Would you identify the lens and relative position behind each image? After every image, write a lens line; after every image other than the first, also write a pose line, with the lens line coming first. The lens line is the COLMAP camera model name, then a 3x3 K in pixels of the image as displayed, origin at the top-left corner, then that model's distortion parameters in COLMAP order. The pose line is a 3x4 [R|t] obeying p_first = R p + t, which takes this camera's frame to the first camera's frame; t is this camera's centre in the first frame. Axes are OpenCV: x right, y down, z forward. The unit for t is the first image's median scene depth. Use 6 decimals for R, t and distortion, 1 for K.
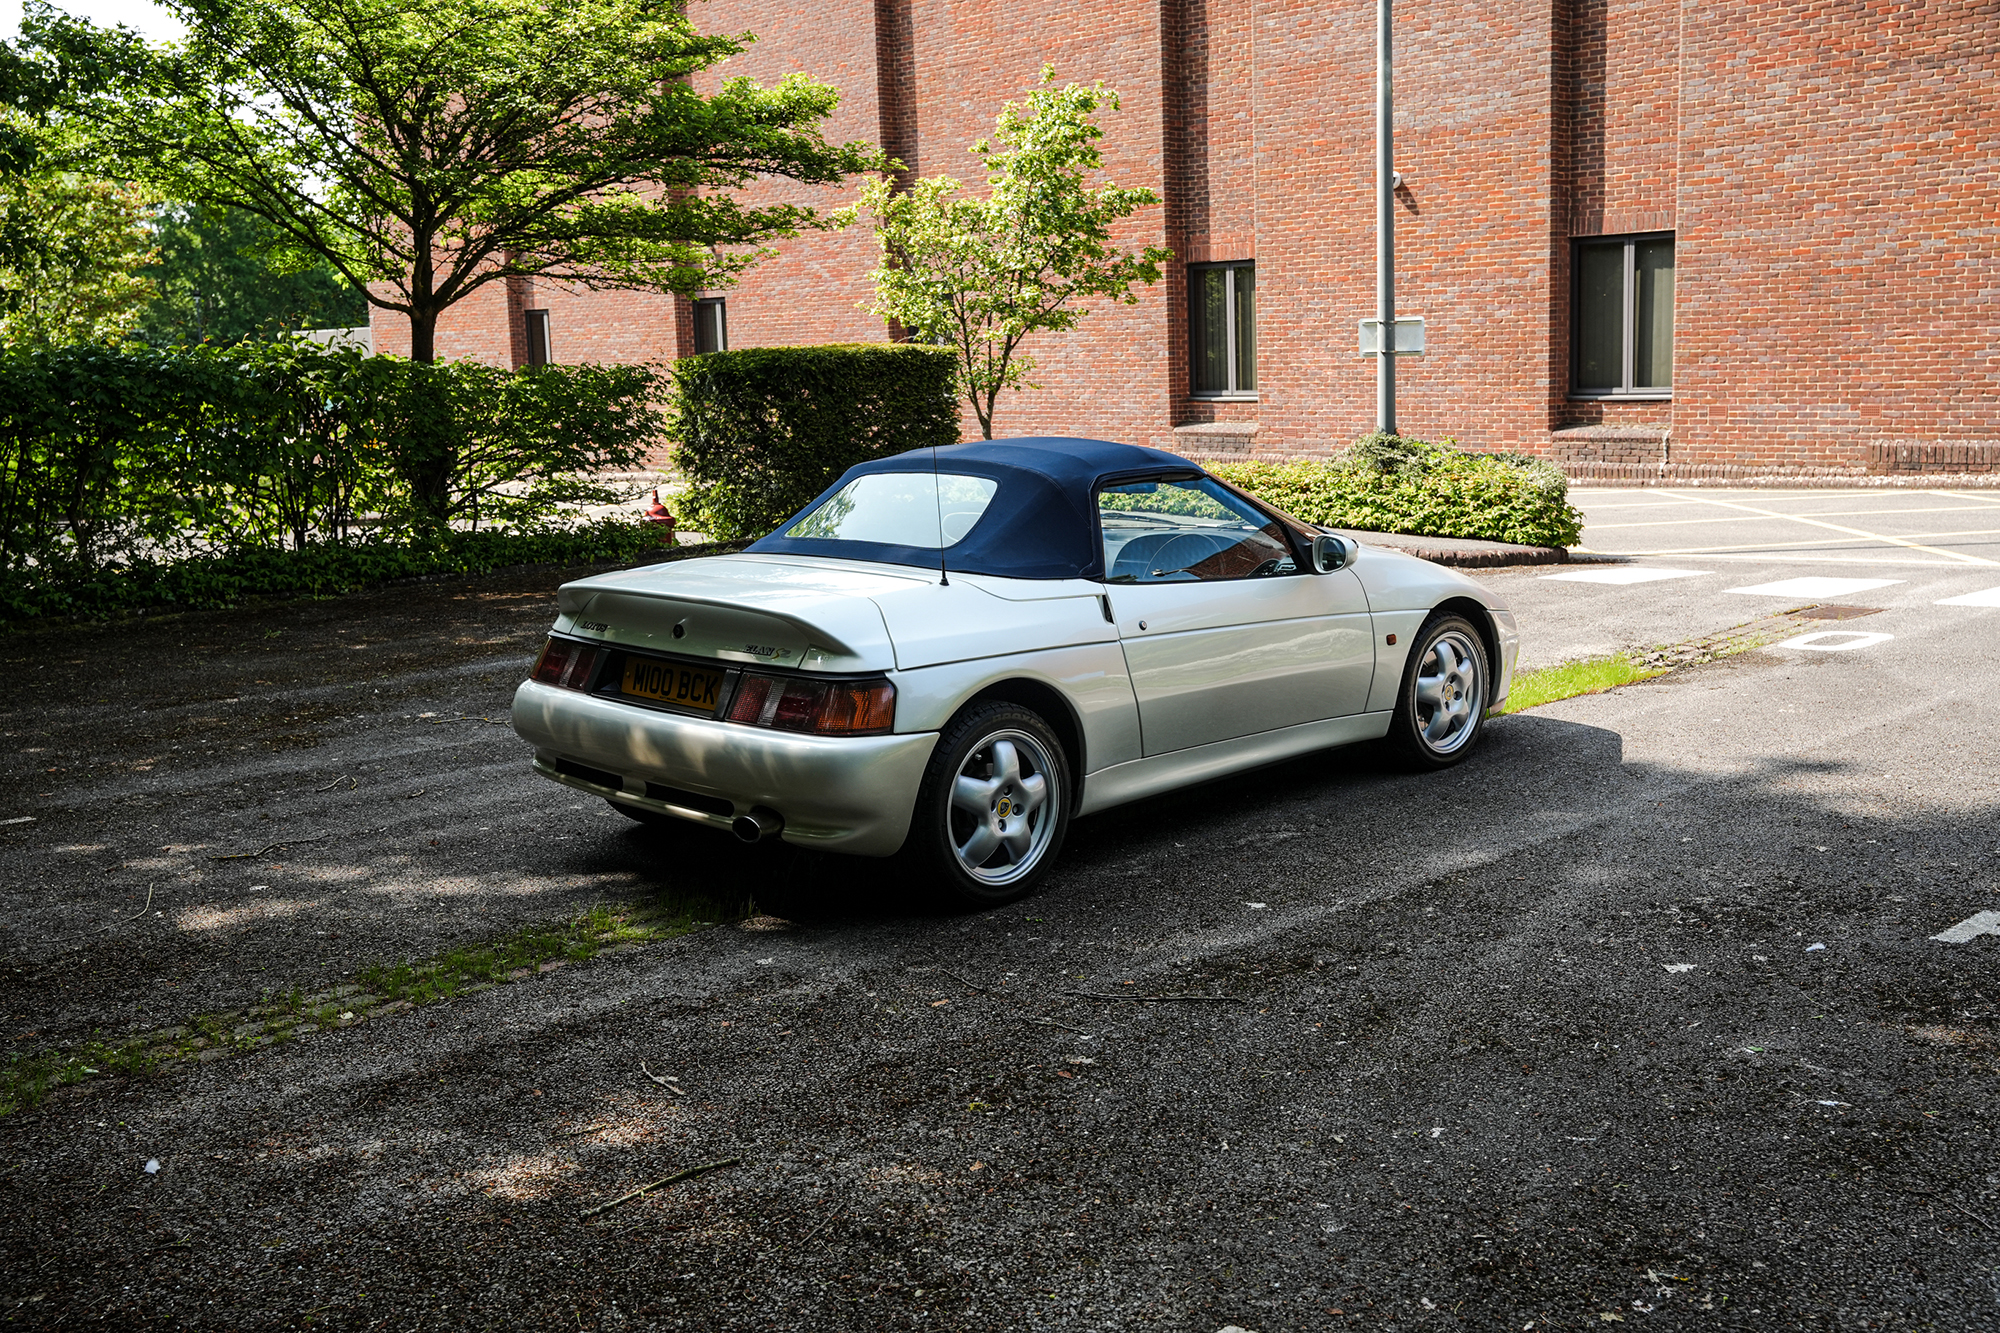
lens RADIAL K [[2094.0, 0, 1007.1], [0, 2094.0, 674.3], [0, 0, 1]] dist [-0.065317, 0.230904]
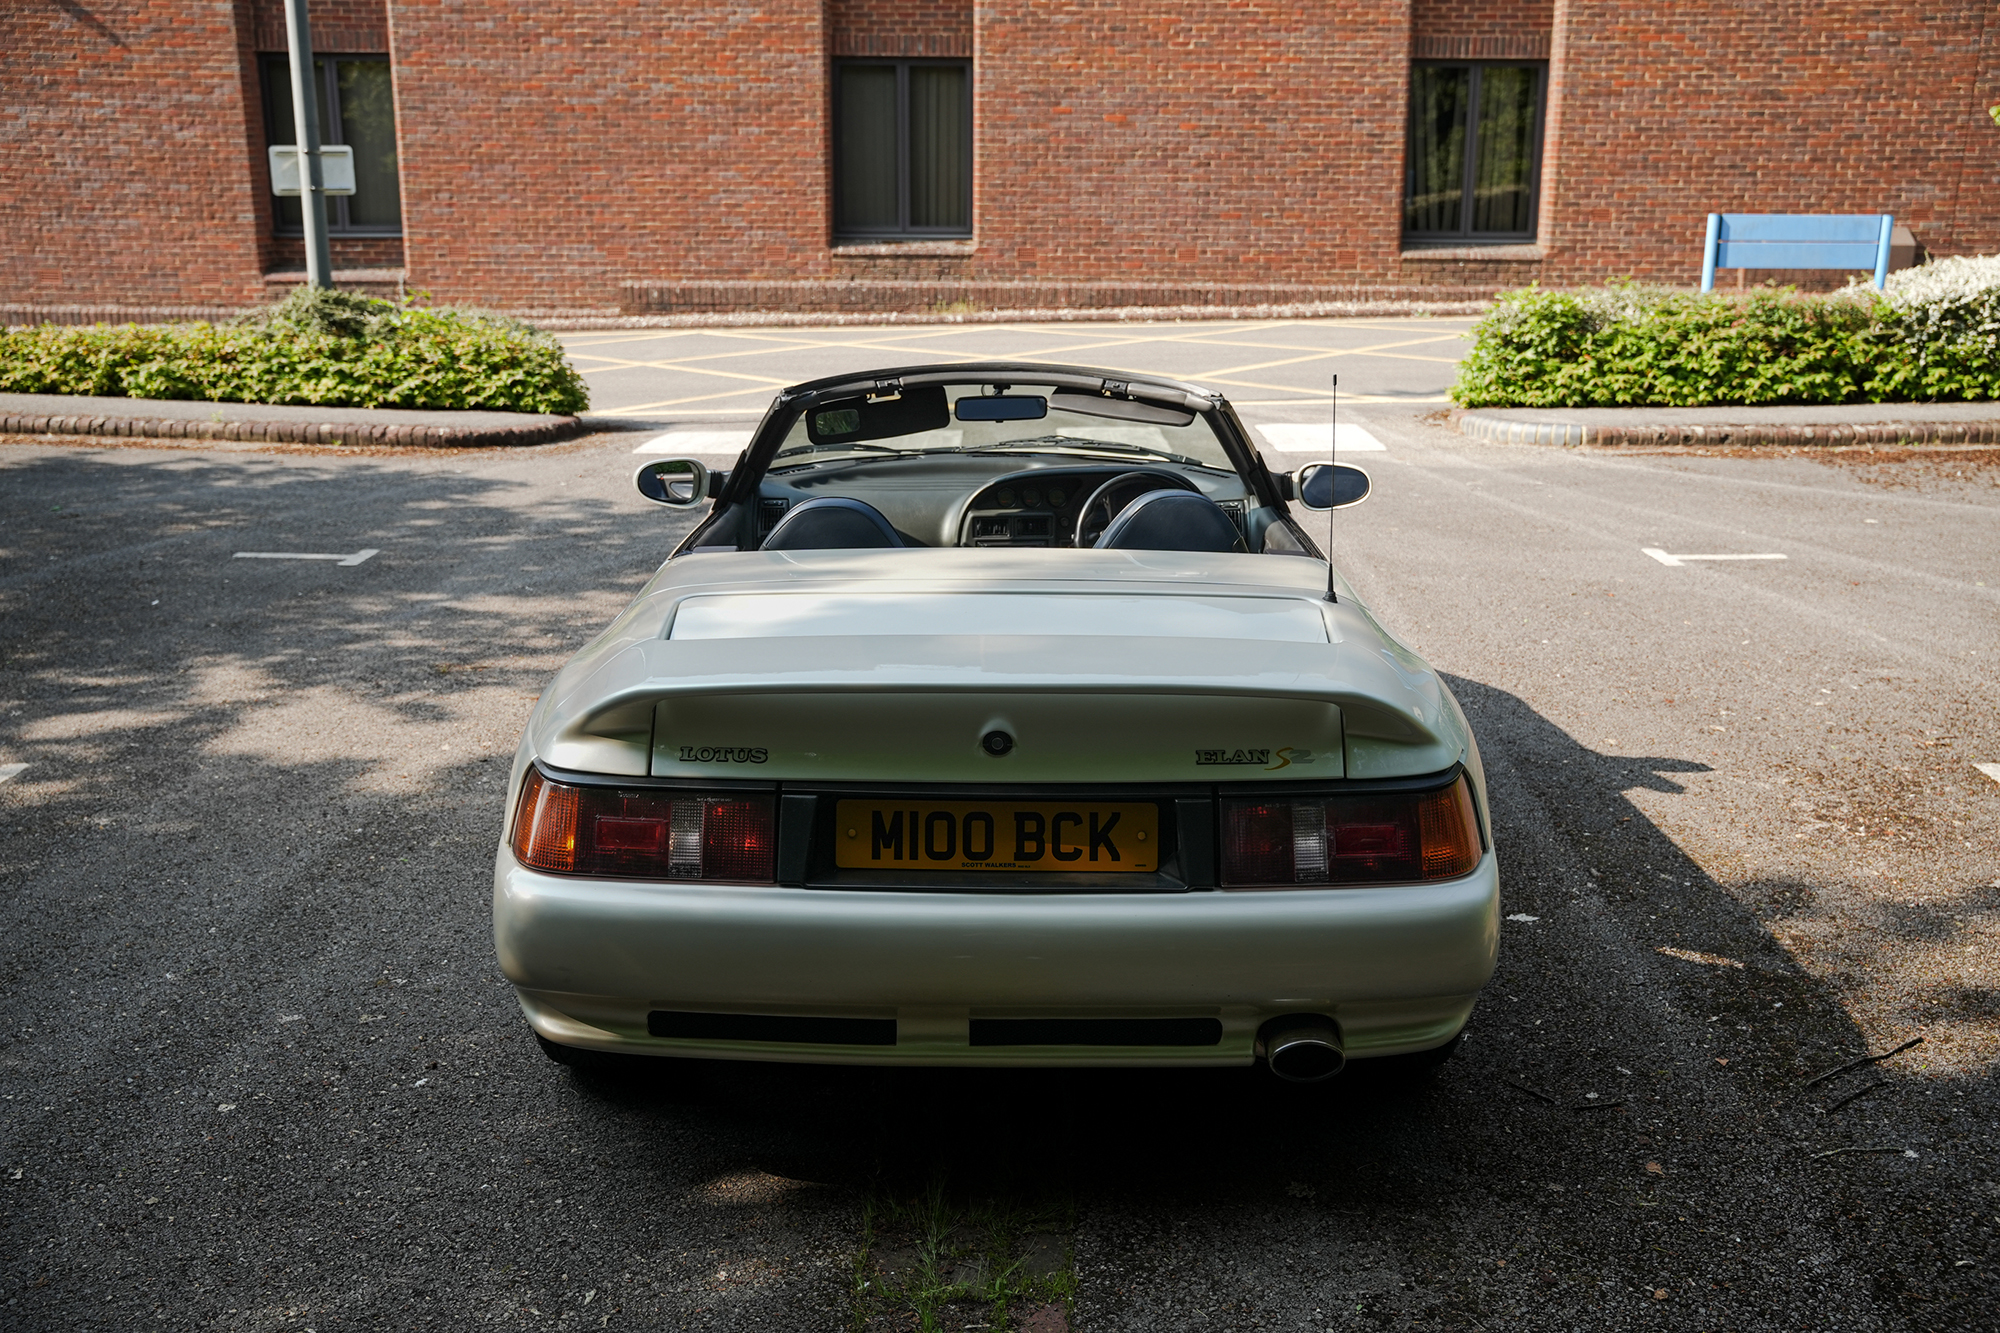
lens RADIAL K [[1945.9, 0, 1000.0], [0, 1945.9, 666.5], [0, 0, 1]] dist [-0.080529, 0.221465]
pose [[0.663727, -0.156000, 0.731527, -0.179534], [0.086312, 0.987450, 0.132264, -0.036227], [-0.742979, -0.024648, 0.668861, 0.231043]]
